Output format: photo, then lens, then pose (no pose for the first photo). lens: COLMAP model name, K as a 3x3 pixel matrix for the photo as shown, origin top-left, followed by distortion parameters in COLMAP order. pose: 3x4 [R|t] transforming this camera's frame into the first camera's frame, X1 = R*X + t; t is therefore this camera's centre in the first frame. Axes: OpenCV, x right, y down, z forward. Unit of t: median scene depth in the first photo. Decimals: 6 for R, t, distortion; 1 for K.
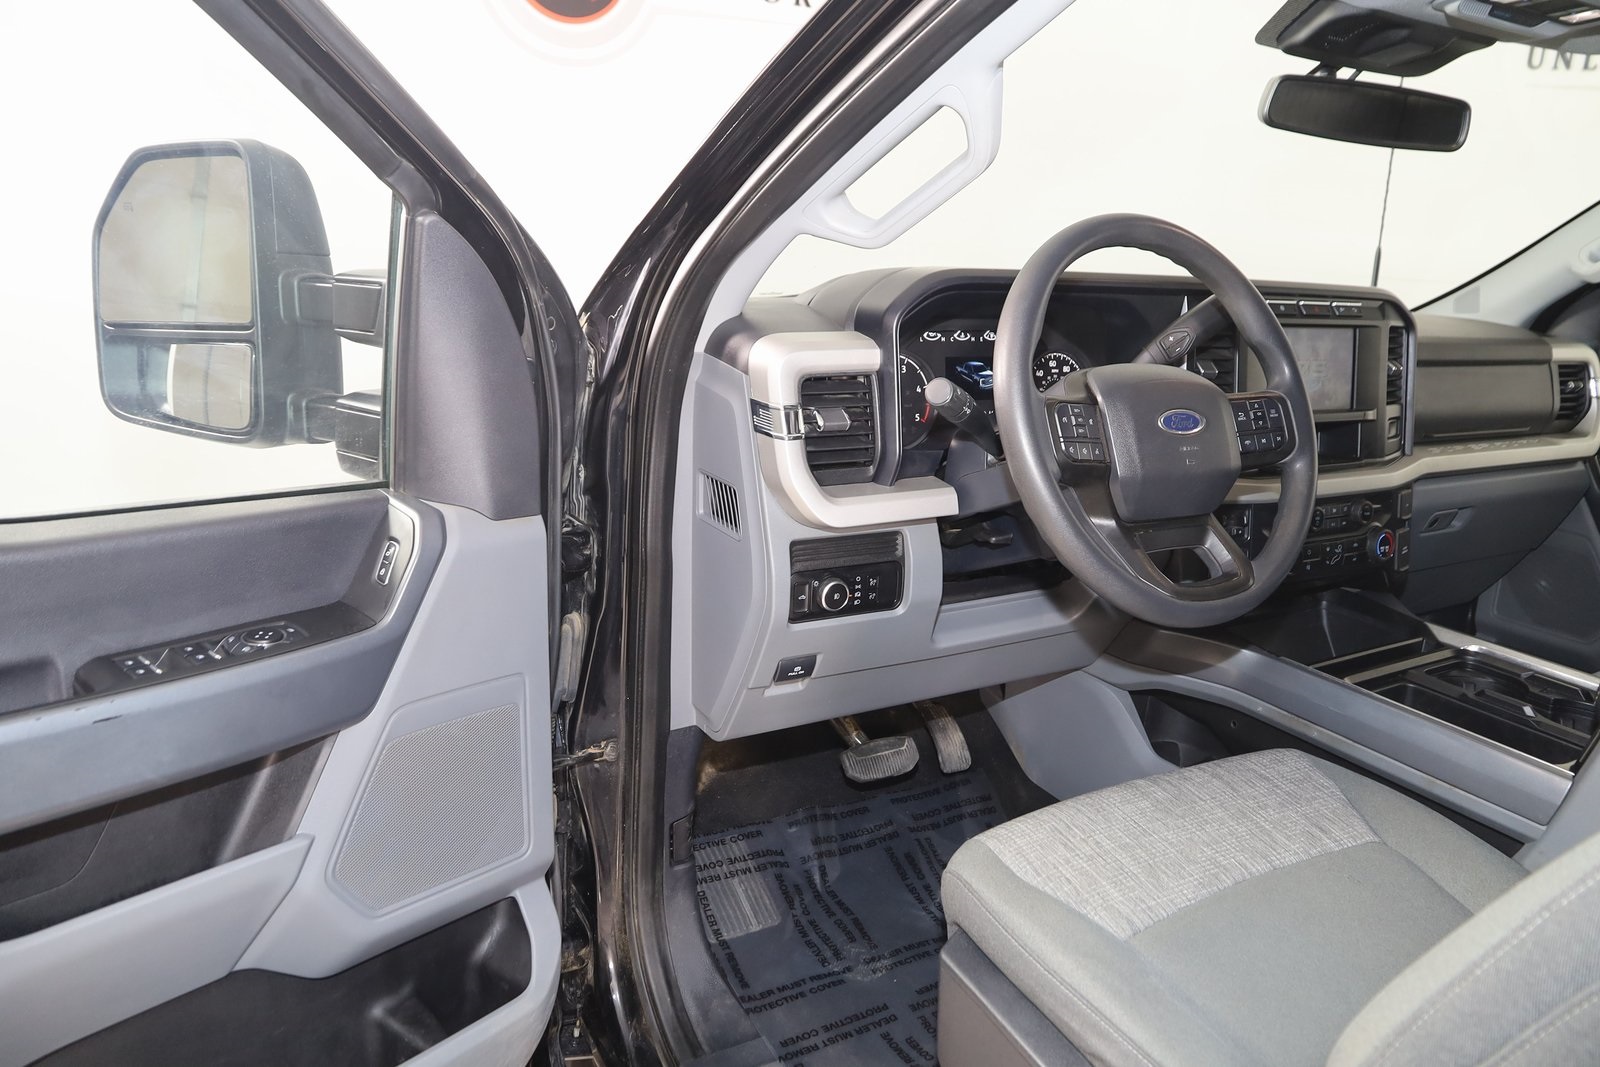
lens RADIAL K [[1109.6, 0, 793.1], [0, 1109.6, 523.9], [0, 0, 1]] dist [-0.116938, 0.076142]
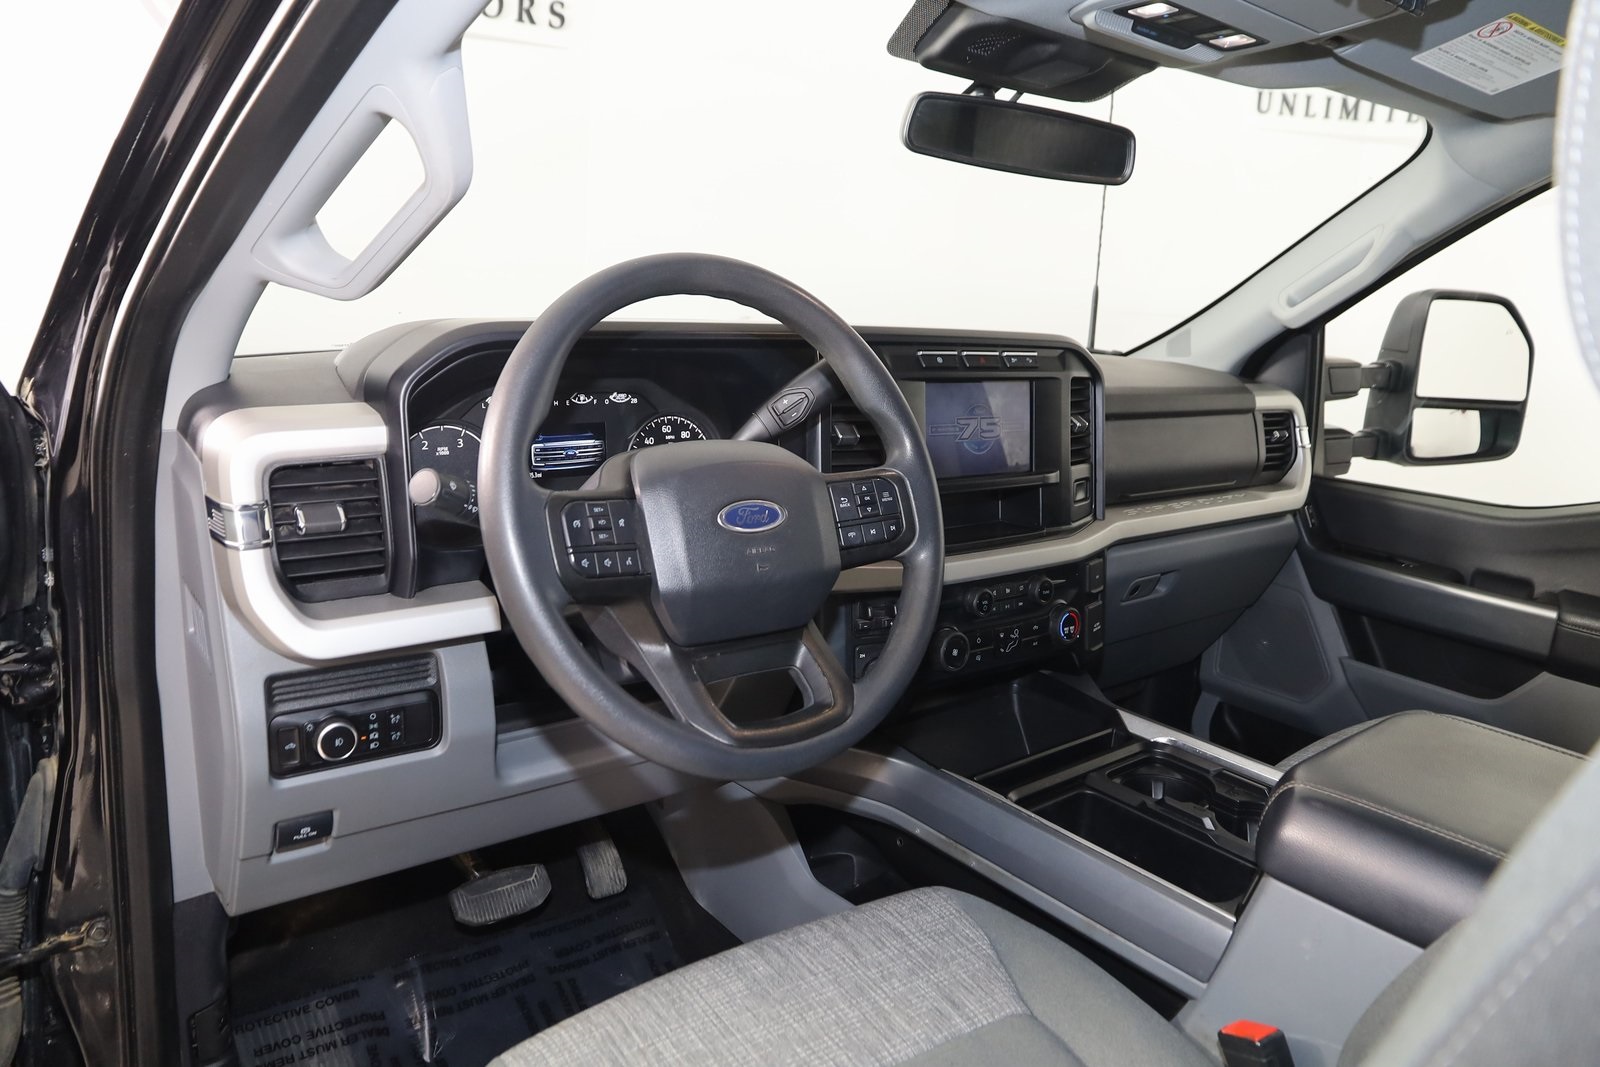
lens RADIAL K [[1109.6, 0, 800.0], [0, 1109.6, 525.2], [0, 0, 1]] dist [-0.116938, 0.076142]
pose [[0.985422, -0.020768, 0.168857, 0.206189], [0.024566, 0.999489, -0.020437, -0.056574], [-0.168347, 0.024287, 0.985429, 0.165231]]
